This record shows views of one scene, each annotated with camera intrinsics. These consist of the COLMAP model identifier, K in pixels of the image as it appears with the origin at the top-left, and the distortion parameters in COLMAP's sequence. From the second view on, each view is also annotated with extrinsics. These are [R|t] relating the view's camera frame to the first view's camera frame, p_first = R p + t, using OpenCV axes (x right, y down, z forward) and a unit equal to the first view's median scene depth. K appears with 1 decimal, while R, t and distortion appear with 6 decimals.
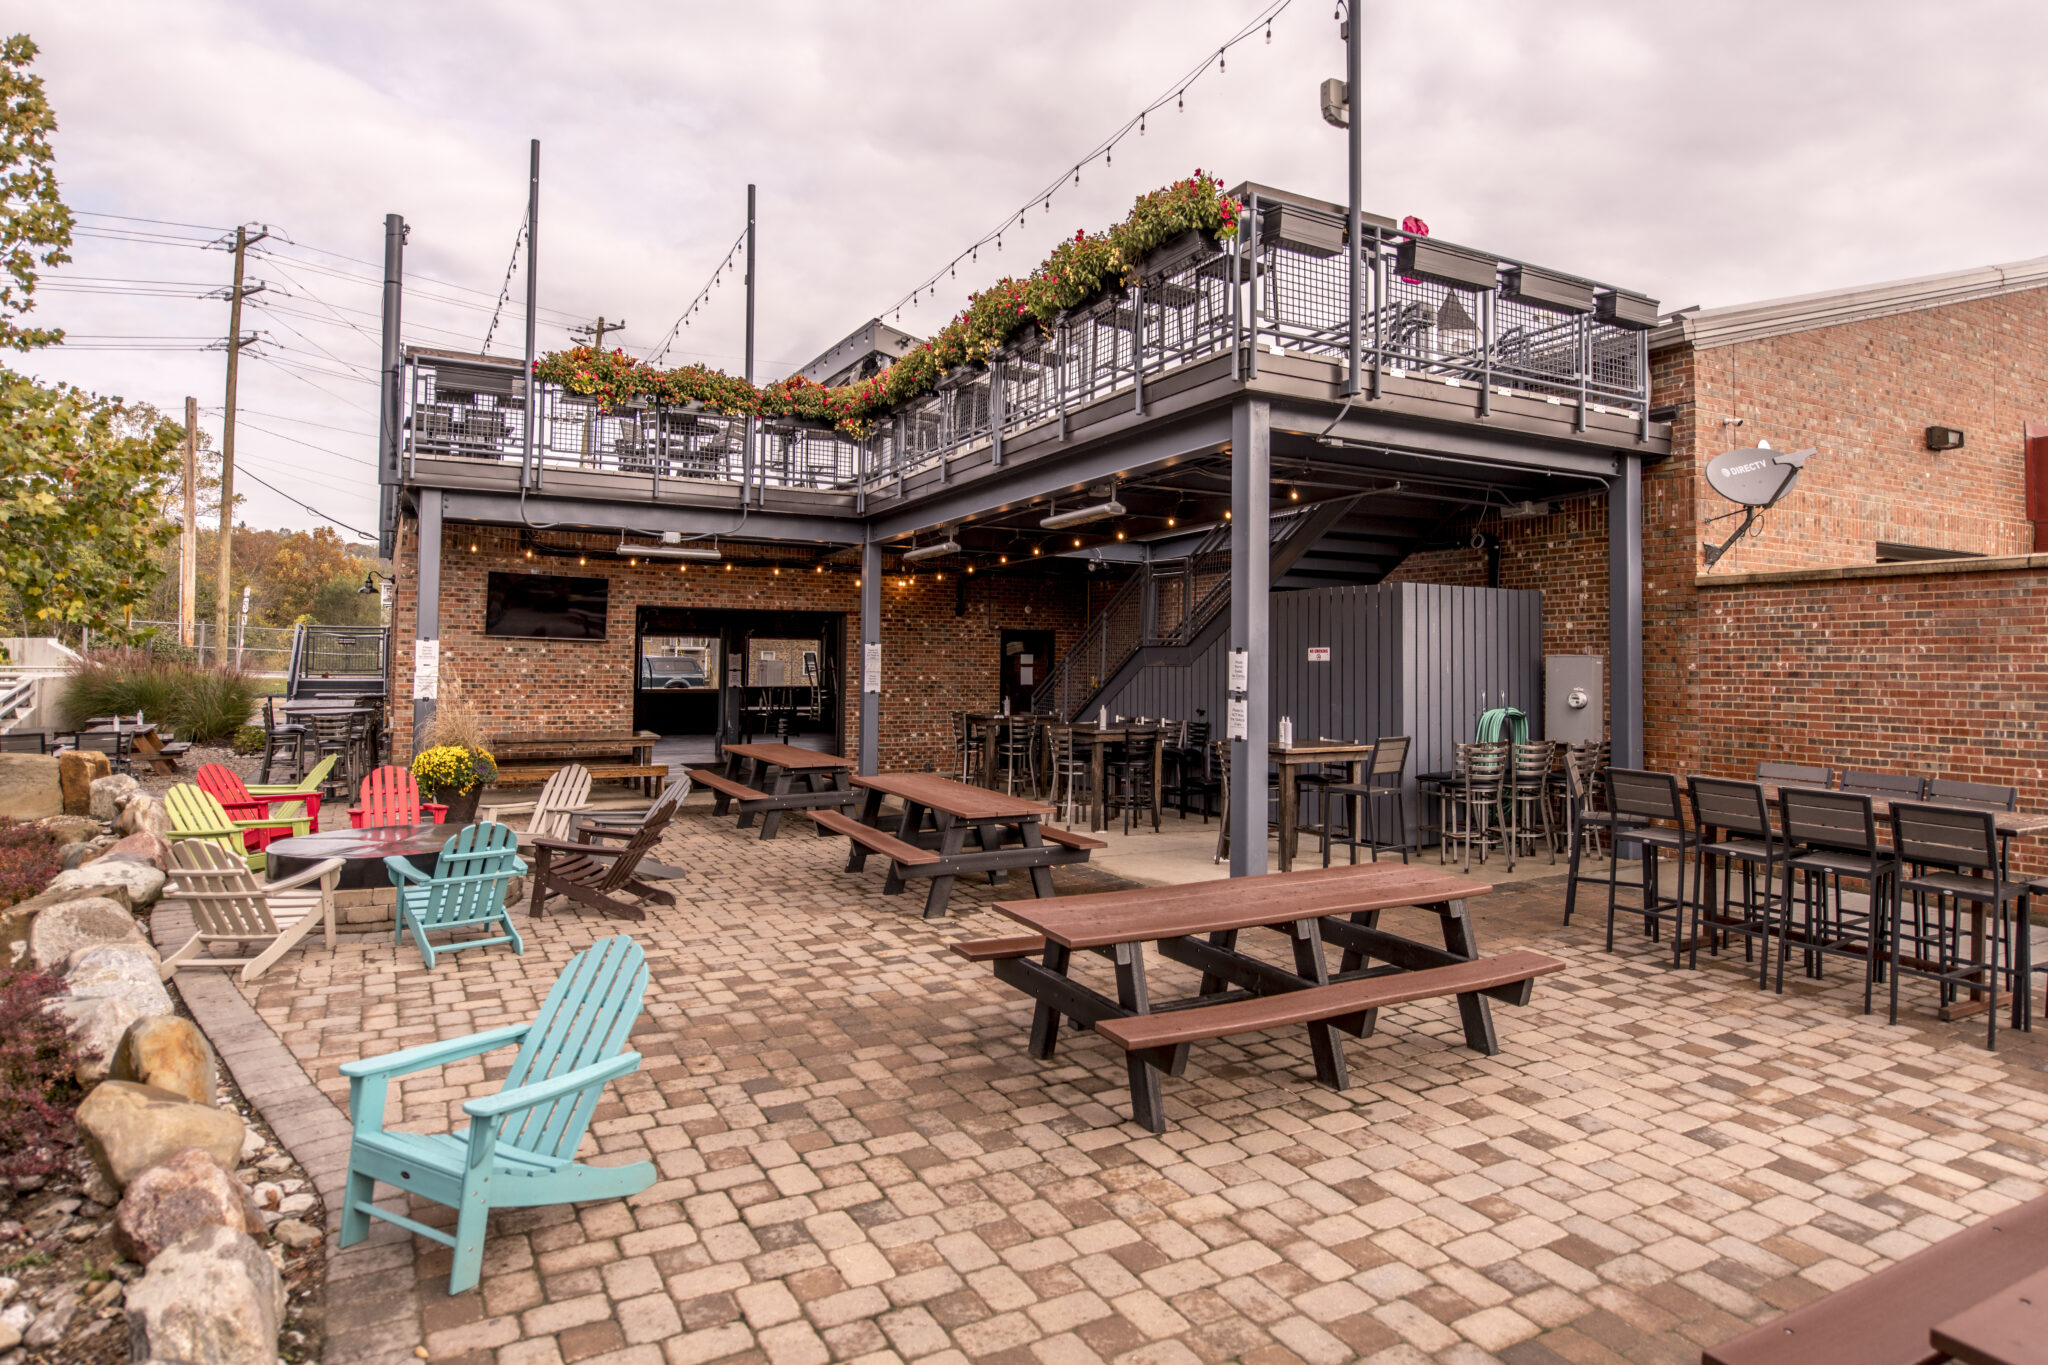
lens RADIAL K [[1166.2, 0, 1028.7], [0, 1166.2, 669.8], [0, 0, 1]] dist [0.005191, 0.000537]
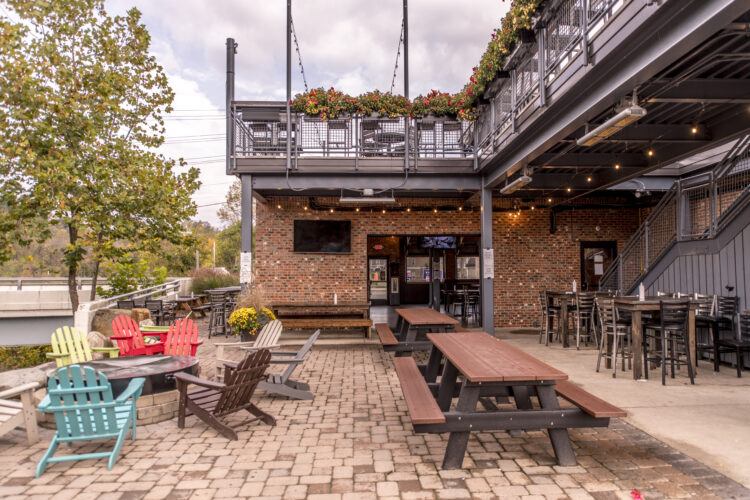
lens RADIAL K [[511.8, 0, 378.2], [0, 511.8, 255.5], [0, 0, 1]] dist [0.016867, 0.000324]
pose [[0.901552, -0.032884, -0.431420, 0.043306], [0.015146, 0.998895, -0.044487, 0.019066], [0.432406, 0.033573, 0.901054, 0.309268]]
